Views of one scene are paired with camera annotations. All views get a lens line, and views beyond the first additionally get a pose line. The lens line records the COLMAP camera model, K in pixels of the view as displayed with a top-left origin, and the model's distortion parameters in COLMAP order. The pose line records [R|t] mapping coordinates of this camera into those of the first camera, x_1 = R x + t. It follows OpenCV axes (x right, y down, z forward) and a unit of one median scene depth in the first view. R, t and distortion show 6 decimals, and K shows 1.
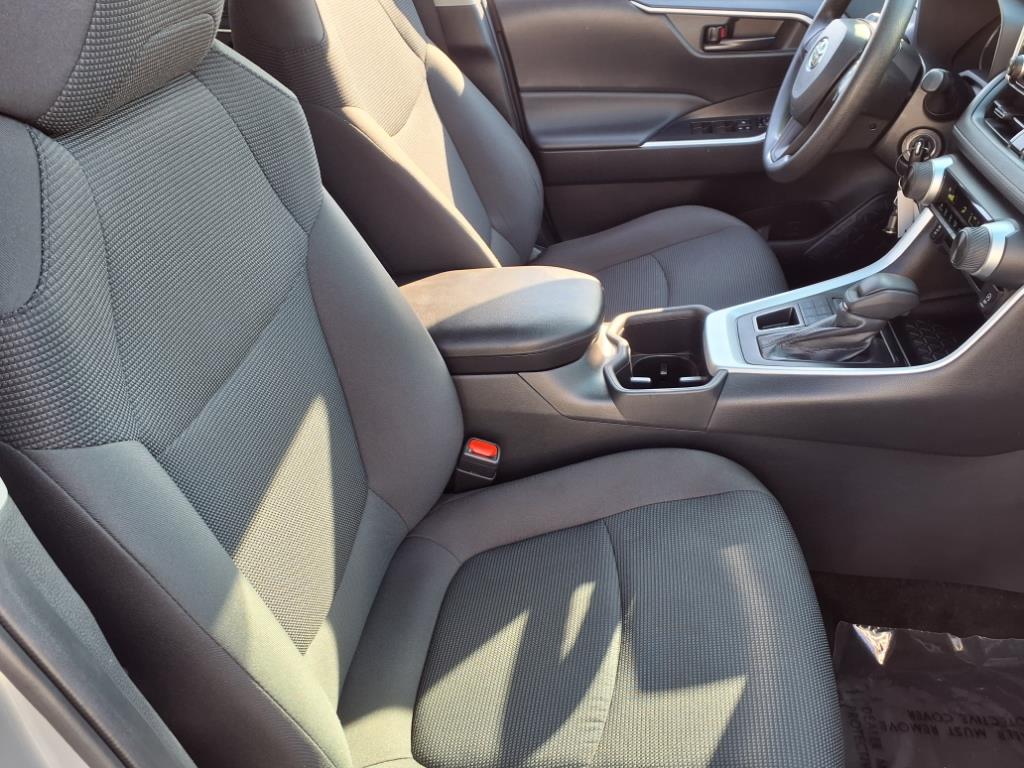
lens RADIAL K [[809.0, 0, 512.0], [0, 809.0, 384.0], [0, 0, 1]] dist [0.084560, -0.177801]
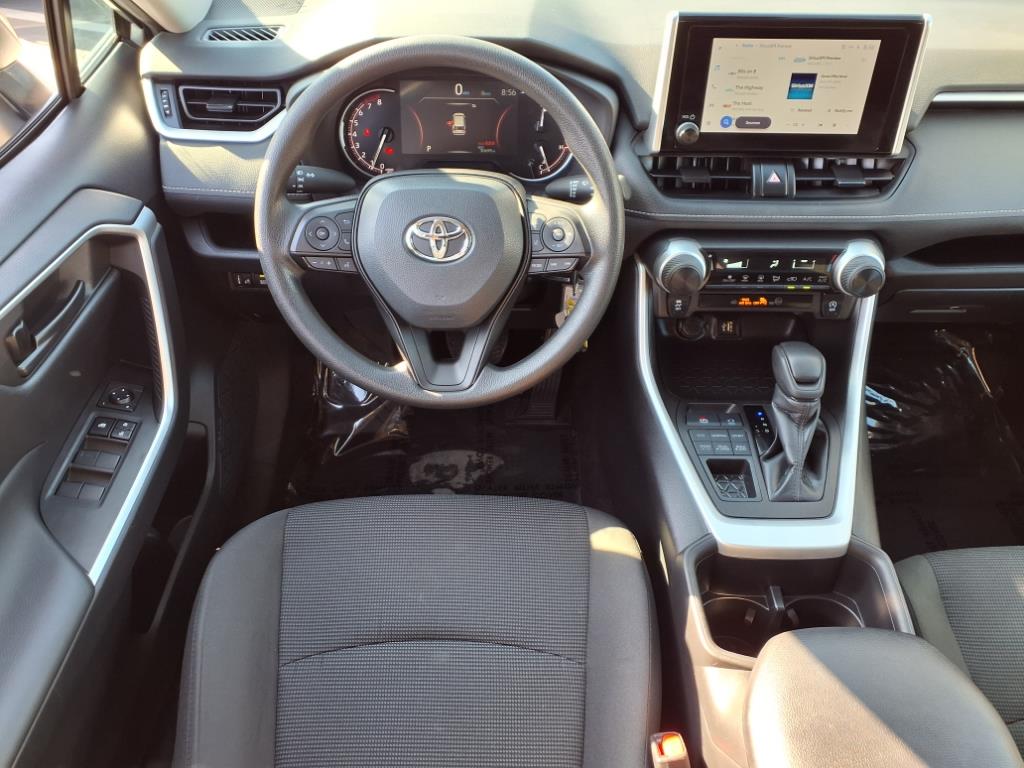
lens RADIAL K [[823.5, 0, 512.0], [0, 823.5, 384.0], [0, 0, 1]] dist [0.051010, -0.100921]
pose [[-0.116892, -0.596528, 0.794034, -0.293193], [0.549243, 0.627294, 0.552118, -0.791034], [-0.827447, 0.500656, 0.254314, 0.976552]]
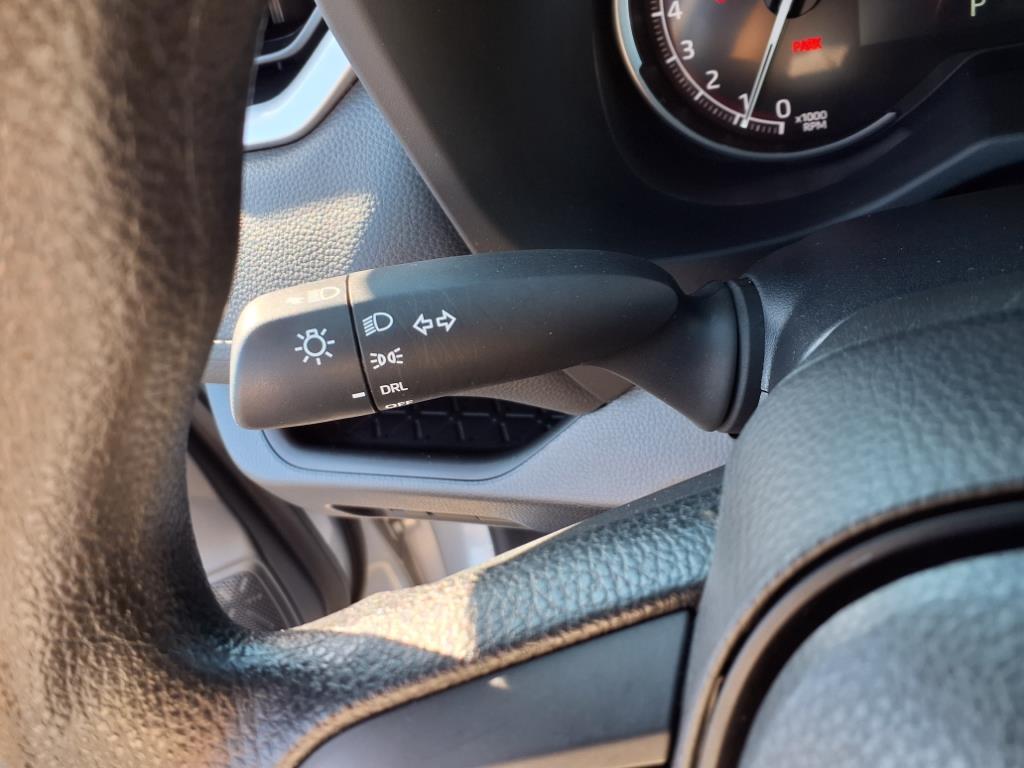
lens RADIAL K [[846.2, 0, 512.0], [0, 846.2, 384.0], [0, 0, 1]] dist [-0.004452, -0.010588]
pose [[0.161042, -0.713023, 0.682396, 0.449598], [0.785957, 0.510847, 0.348293, -0.600684], [-0.596940, 0.480244, 0.642672, 1.157076]]
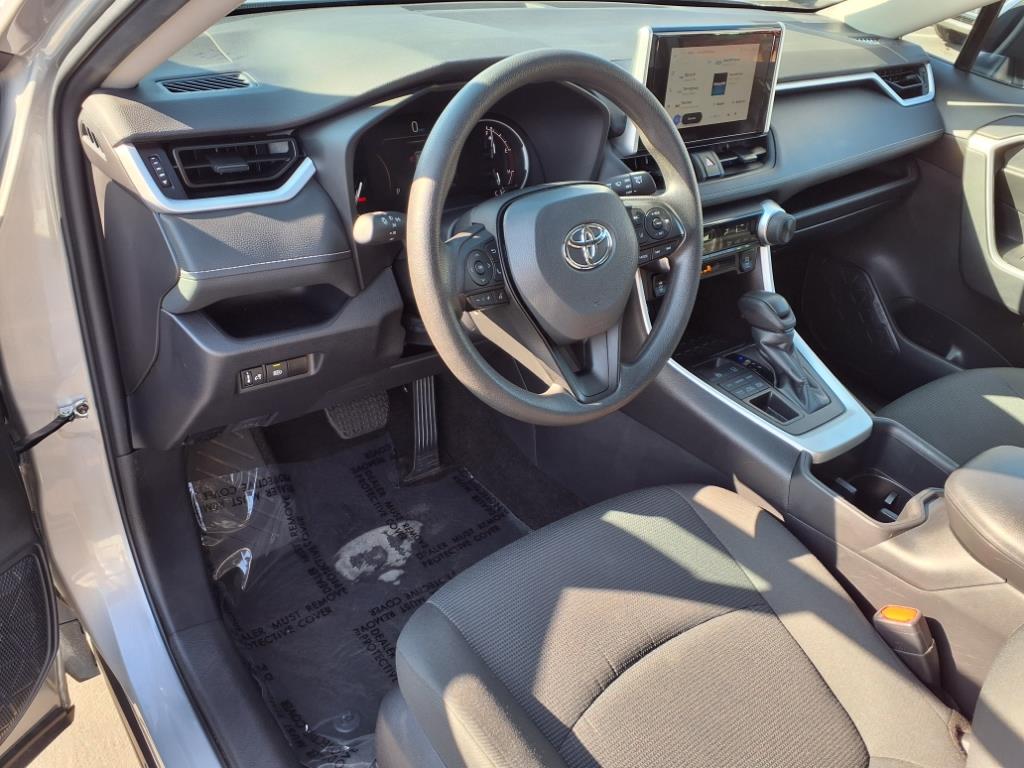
lens RADIAL K [[823.5, 0, 512.0], [0, 823.5, 384.0], [0, 0, 1]] dist [0.051010, -0.100921]
pose [[-0.703211, -0.392705, 0.592686, -0.040028], [0.345974, 0.539254, 0.767794, -1.046948], [-0.621125, 0.744975, -0.243344, 1.513106]]
